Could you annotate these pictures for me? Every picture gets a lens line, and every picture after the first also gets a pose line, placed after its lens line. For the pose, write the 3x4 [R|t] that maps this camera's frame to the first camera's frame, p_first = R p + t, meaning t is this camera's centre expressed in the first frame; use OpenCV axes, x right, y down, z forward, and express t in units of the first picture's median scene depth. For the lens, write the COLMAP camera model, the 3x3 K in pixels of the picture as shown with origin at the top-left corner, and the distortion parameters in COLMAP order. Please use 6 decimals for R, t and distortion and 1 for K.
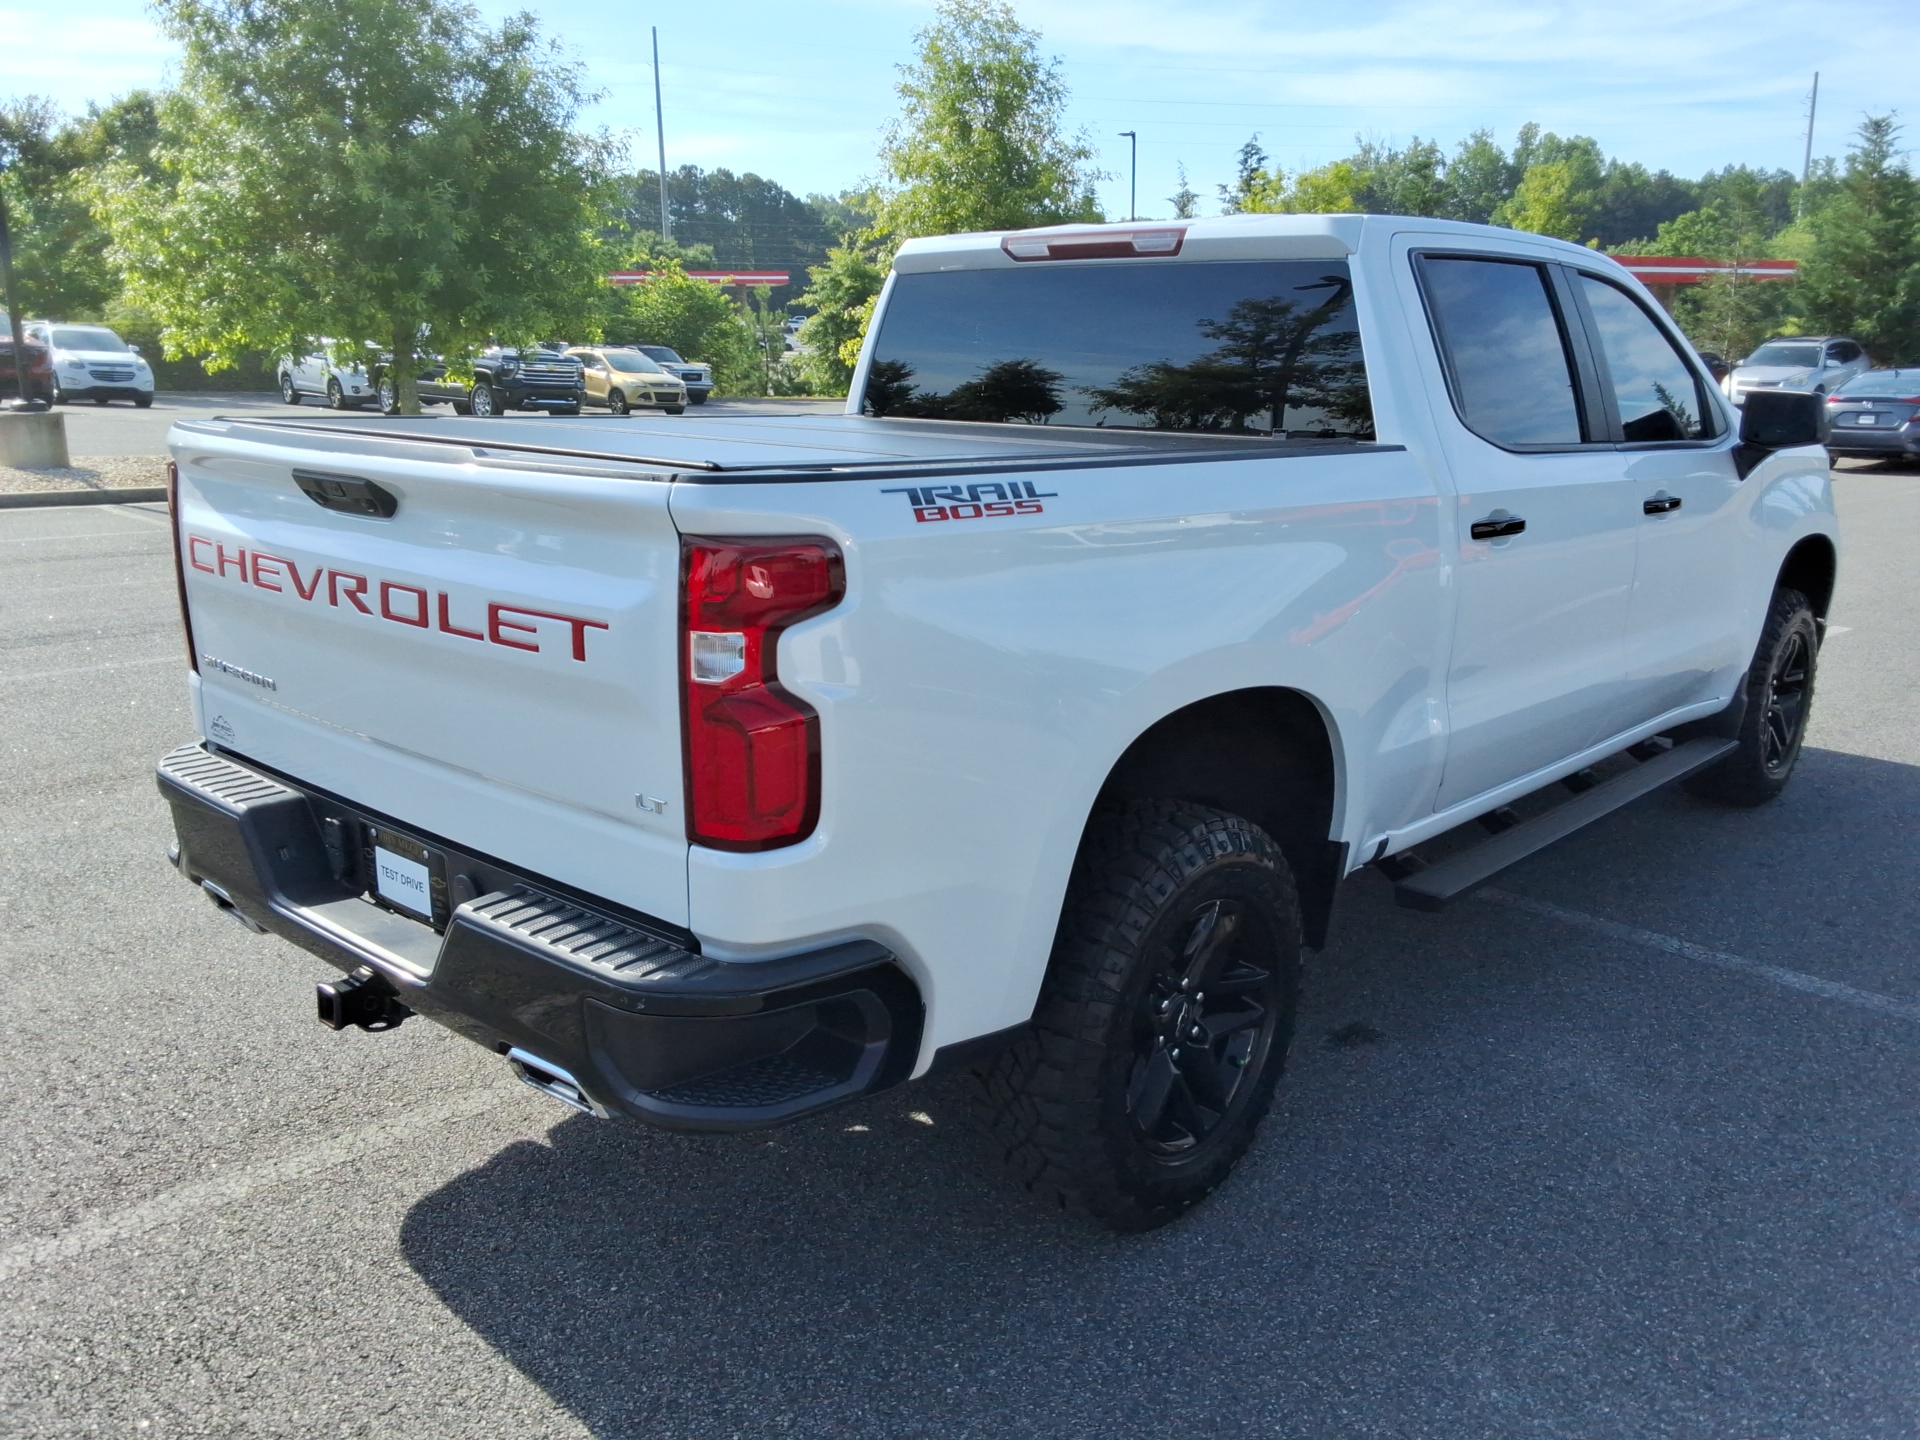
lens RADIAL K [[1538.4, 0, 977.7], [0, 1538.4, 707.5], [0, 0, 1]] dist [0.124027, -0.195672]
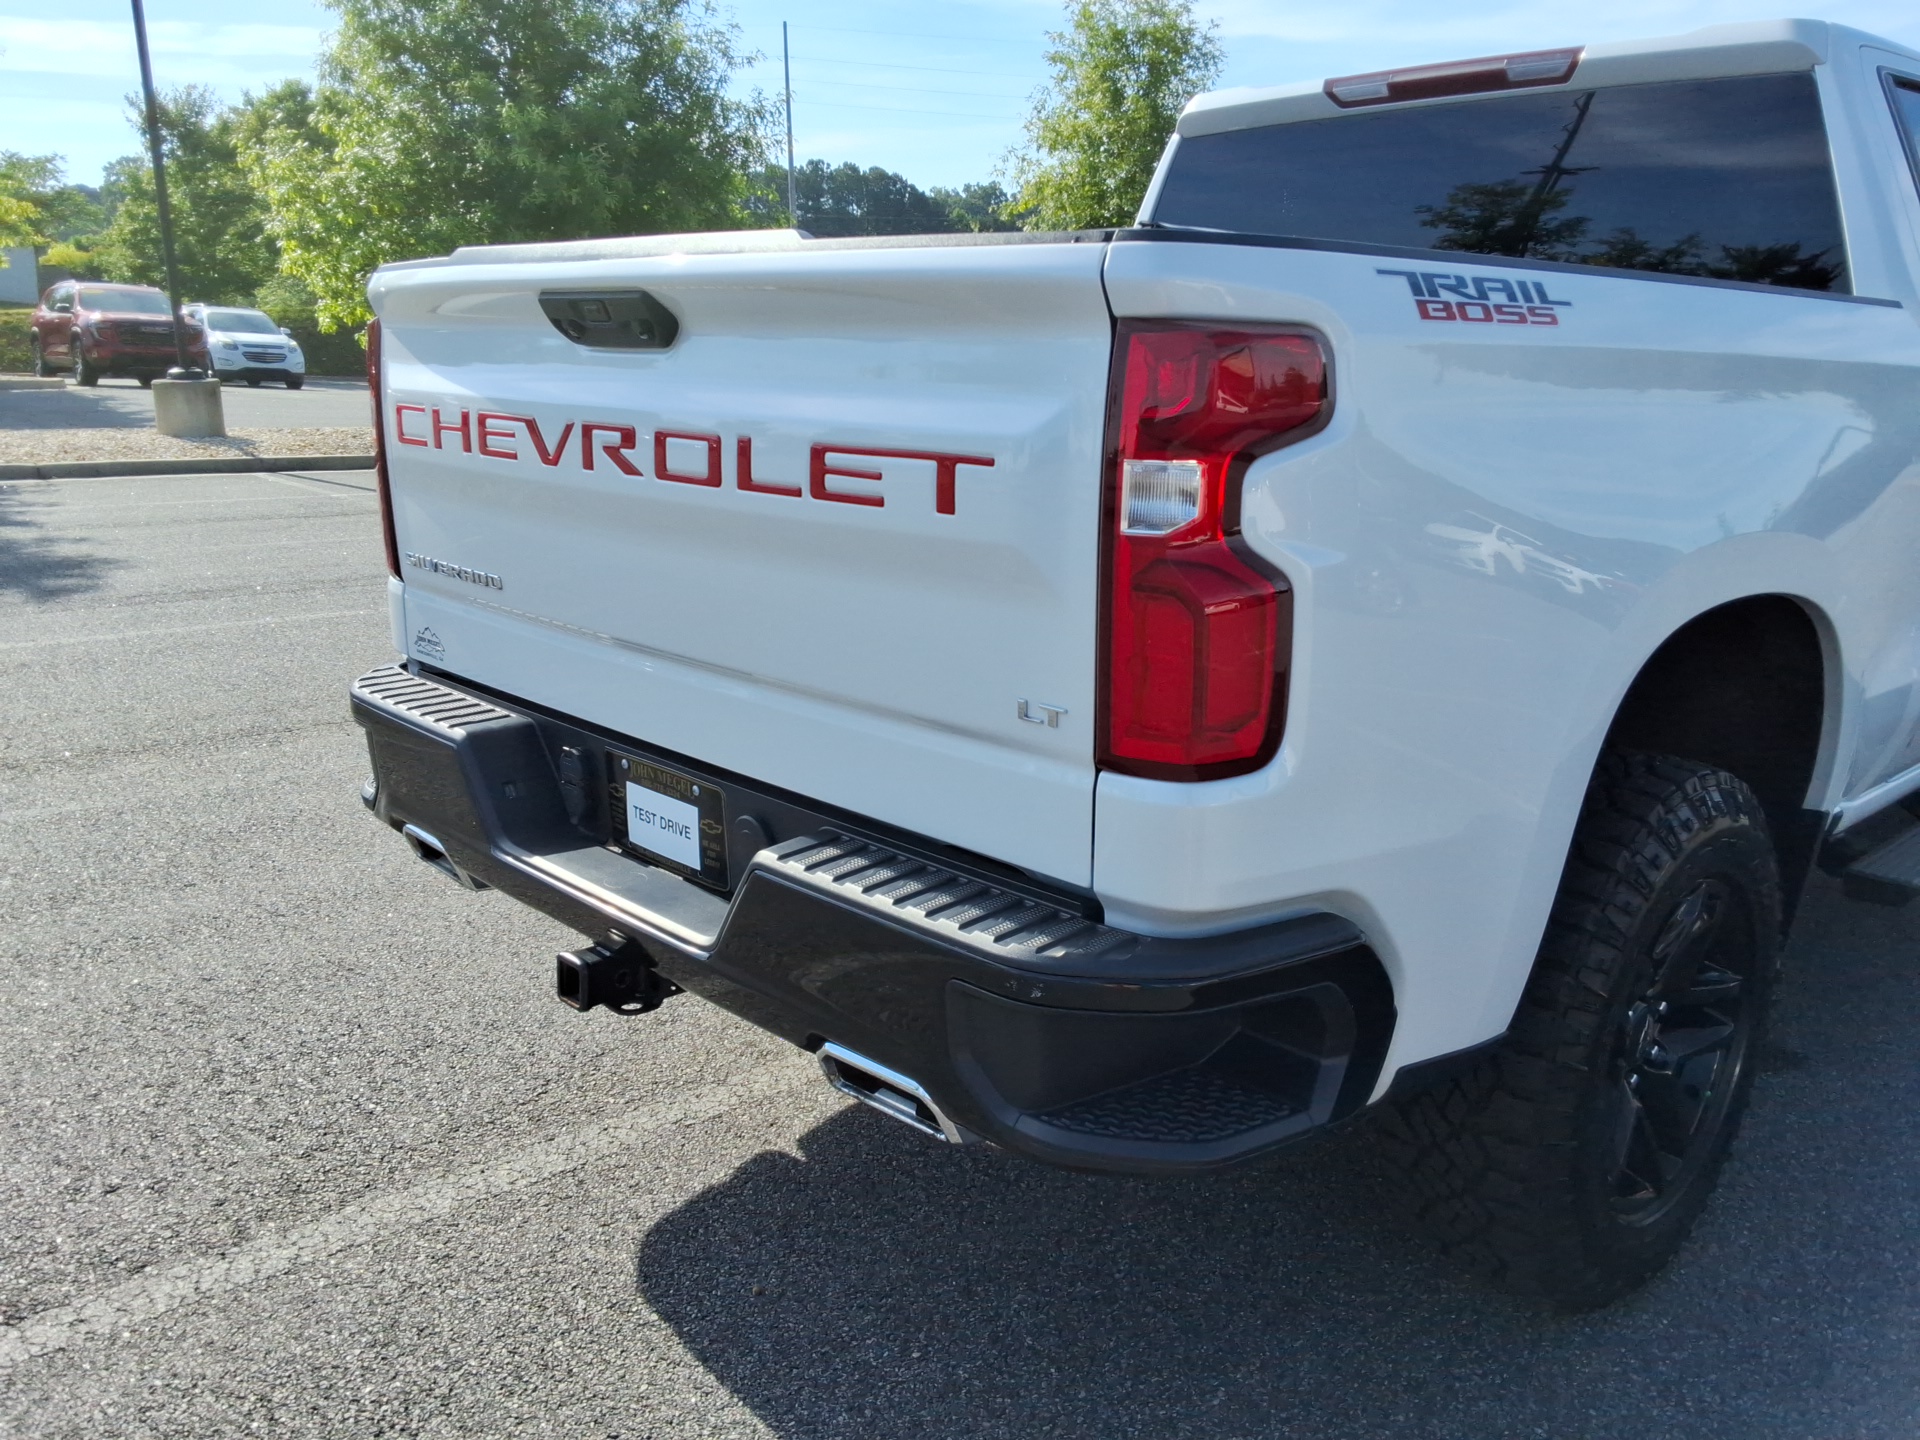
lens RADIAL K [[1533.5, 0, 982.8], [0, 1533.5, 699.7], [0, 0, 1]] dist [0.166772, -0.305227]
pose [[0.997402, 0.014342, -0.070594, -0.134247], [-0.014387, 0.999896, -0.000122, 0.040279], [0.070585, 0.001137, 0.997505, 0.202213]]
